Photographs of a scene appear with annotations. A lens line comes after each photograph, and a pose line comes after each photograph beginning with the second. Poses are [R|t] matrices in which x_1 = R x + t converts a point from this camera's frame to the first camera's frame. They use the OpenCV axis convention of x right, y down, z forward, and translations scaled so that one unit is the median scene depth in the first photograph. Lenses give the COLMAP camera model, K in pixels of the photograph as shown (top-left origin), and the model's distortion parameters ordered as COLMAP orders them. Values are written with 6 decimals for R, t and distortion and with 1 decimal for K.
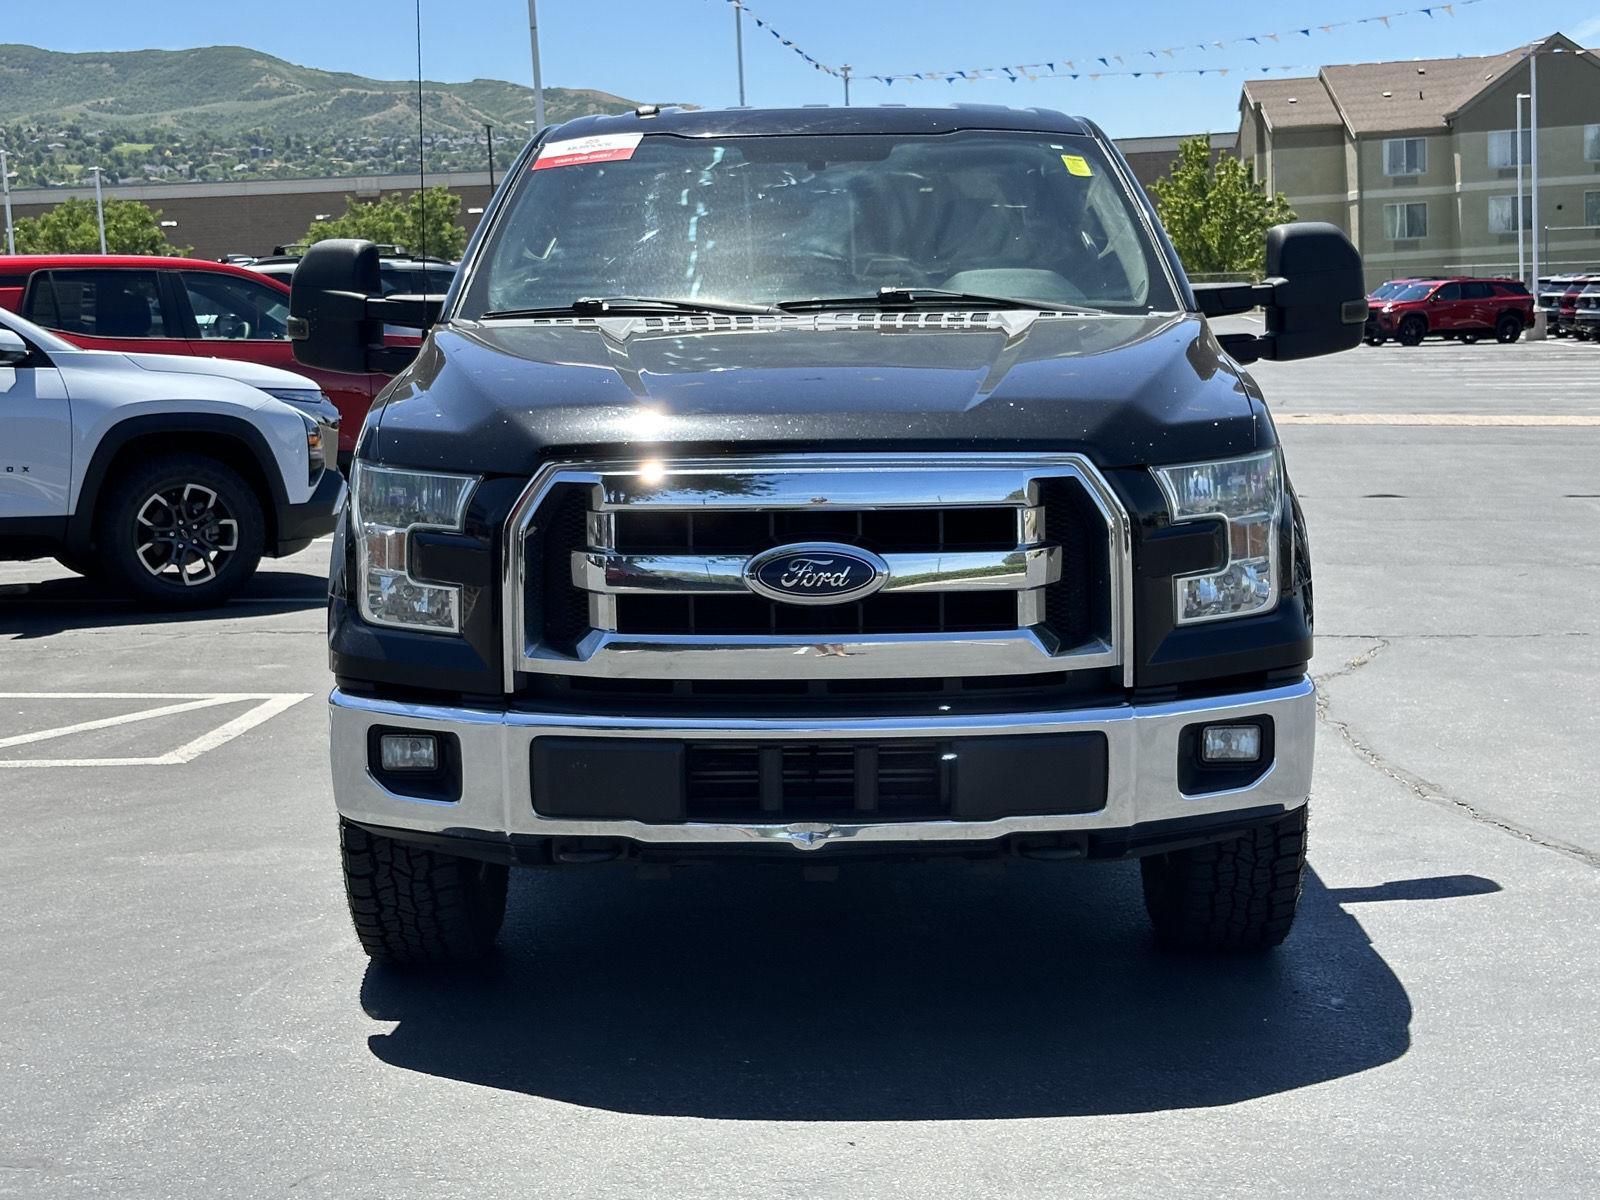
lens RADIAL K [[2559.6, 0, 800.0], [0, 2559.6, 600.0], [0, 0, 1]] dist [0.133218, 0.000023]
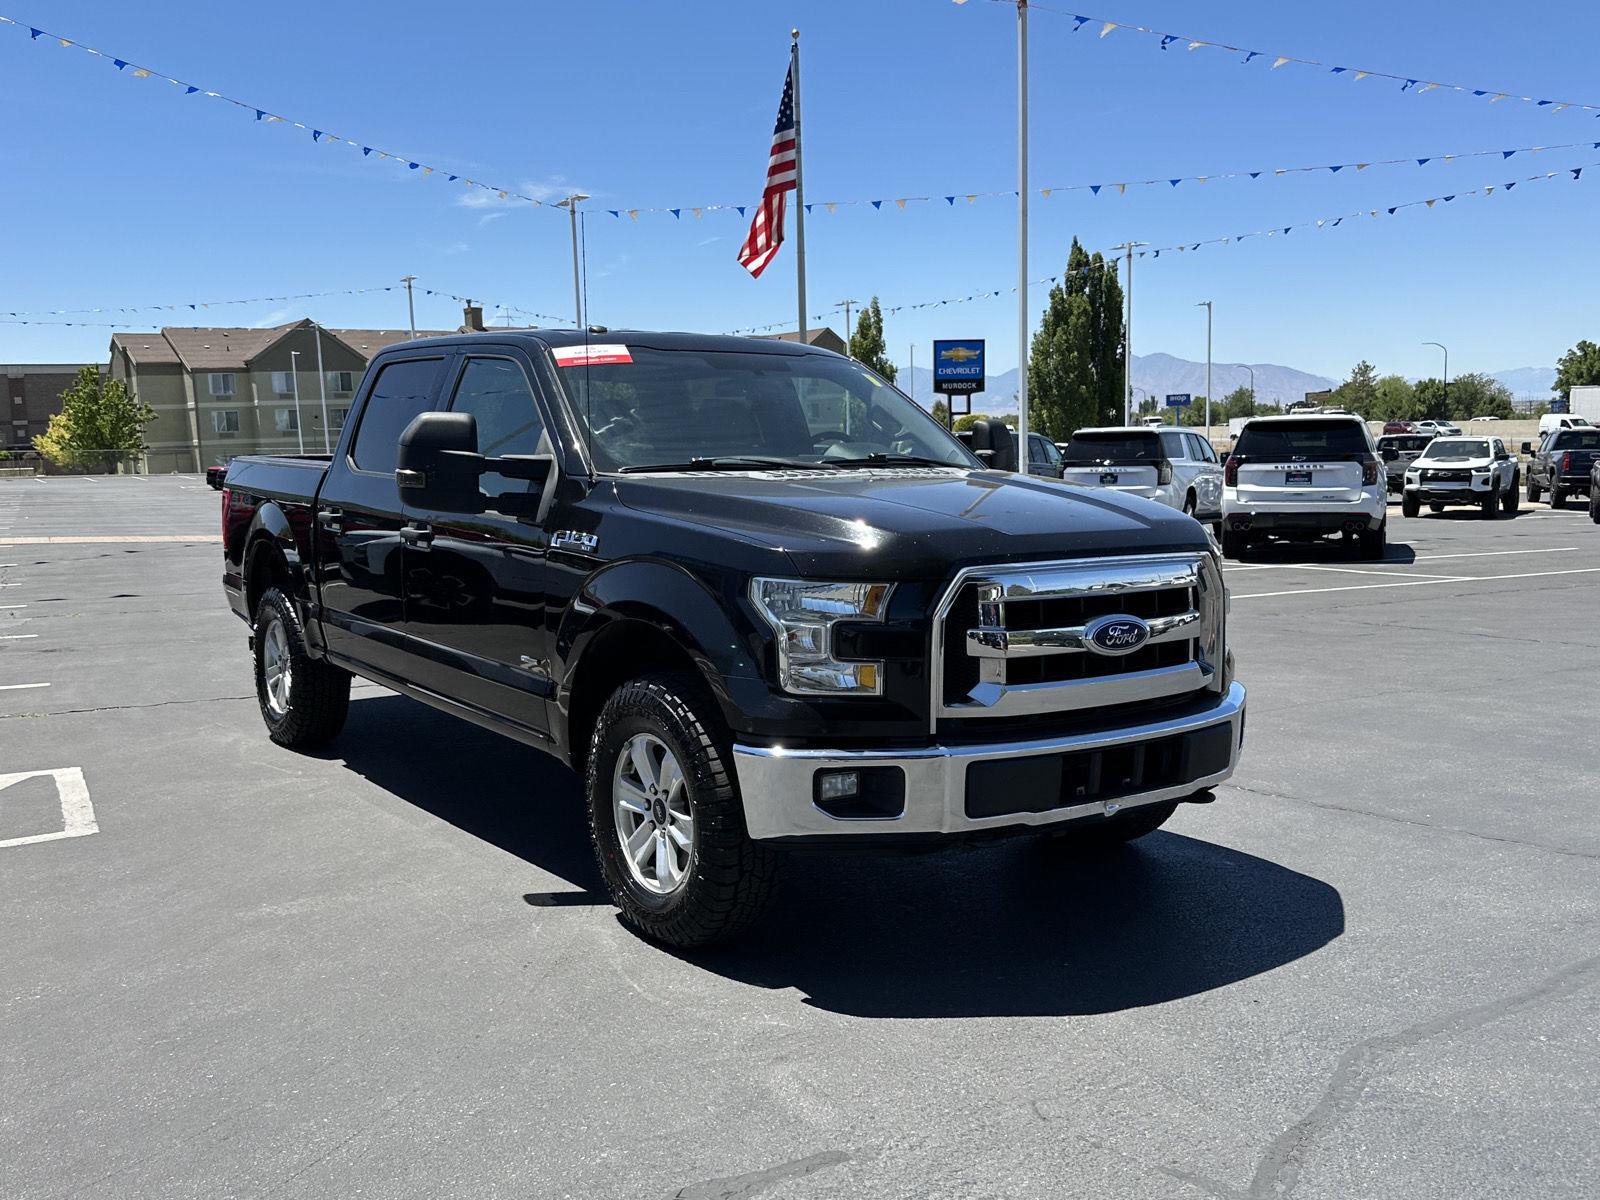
lens RADIAL K [[1419.1, 0, 800.0], [0, 1419.1, 600.0], [0, 0, 1]] dist [0.158952, -0.336339]
pose [[0.802382, -0.051556, 0.594580, -0.036891], [0.066372, 0.997790, -0.003051, -0.002331], [-0.593109, 0.041912, 0.804031, 0.023622]]
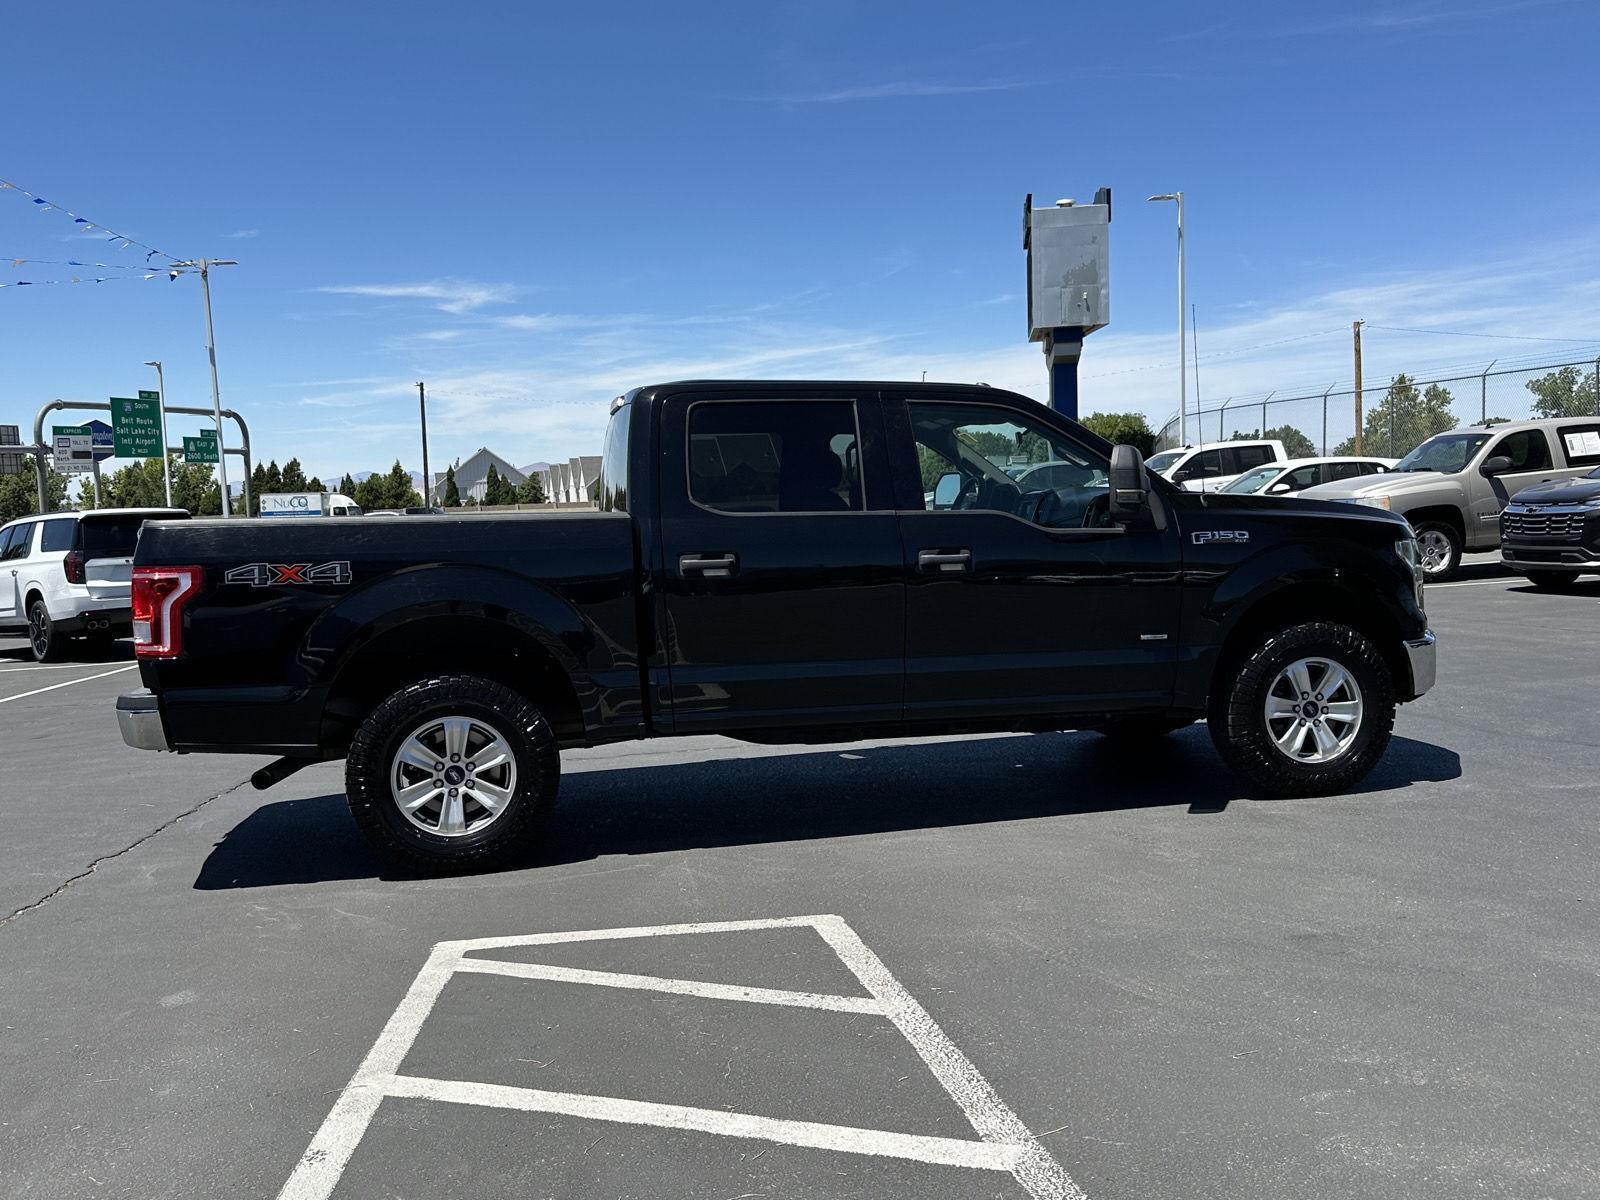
lens RADIAL K [[1419.1, 0, 800.0], [0, 1419.1, 600.0], [0, 0, 1]] dist [0.158952, -0.336339]
pose [[-0.232493, -0.026935, 0.972225, -0.080364], [0.162757, 0.984443, 0.066194, -0.010789], [-0.958883, 0.173626, -0.224492, 0.111469]]
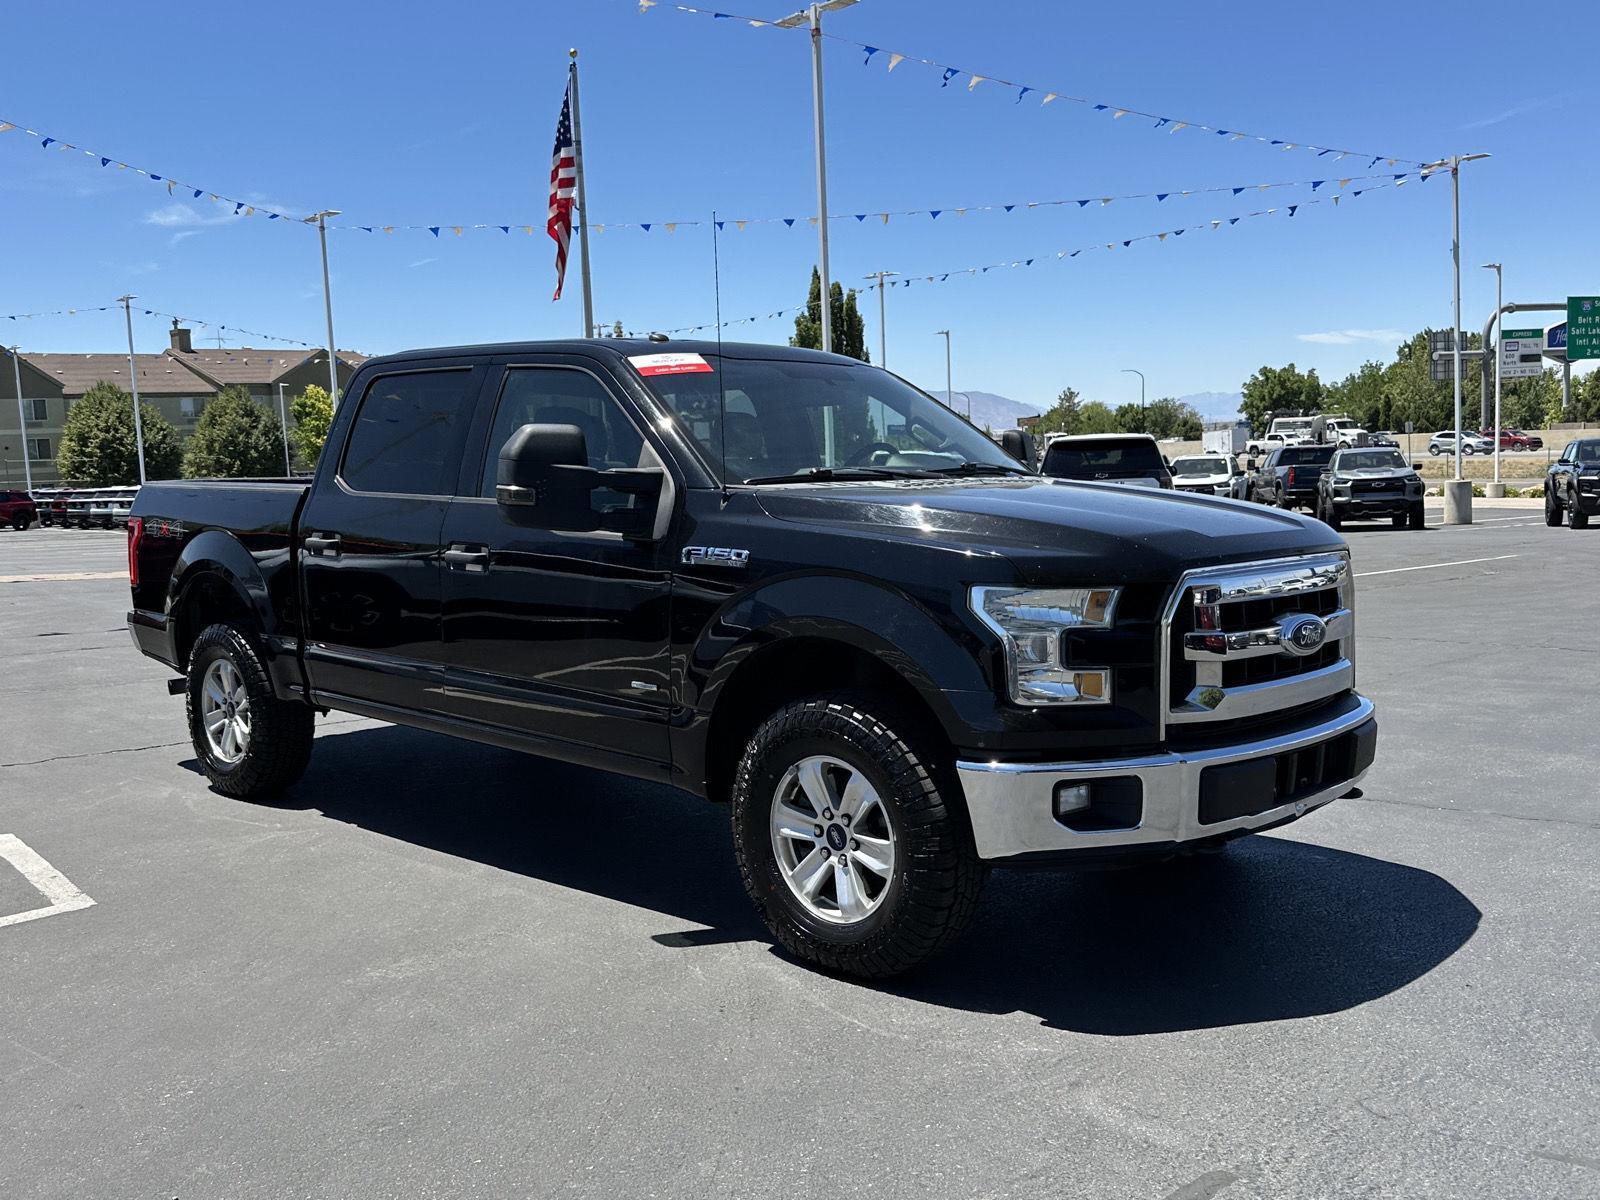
lens RADIAL K [[1419.1, 0, 800.0], [0, 1419.1, 600.0], [0, 0, 1]] dist [0.158952, -0.336339]
pose [[0.677076, -0.063629, 0.733157, -0.046985], [0.099148, 0.995059, -0.005206, -0.003189], [-0.729203, 0.076216, 0.680040, 0.035295]]
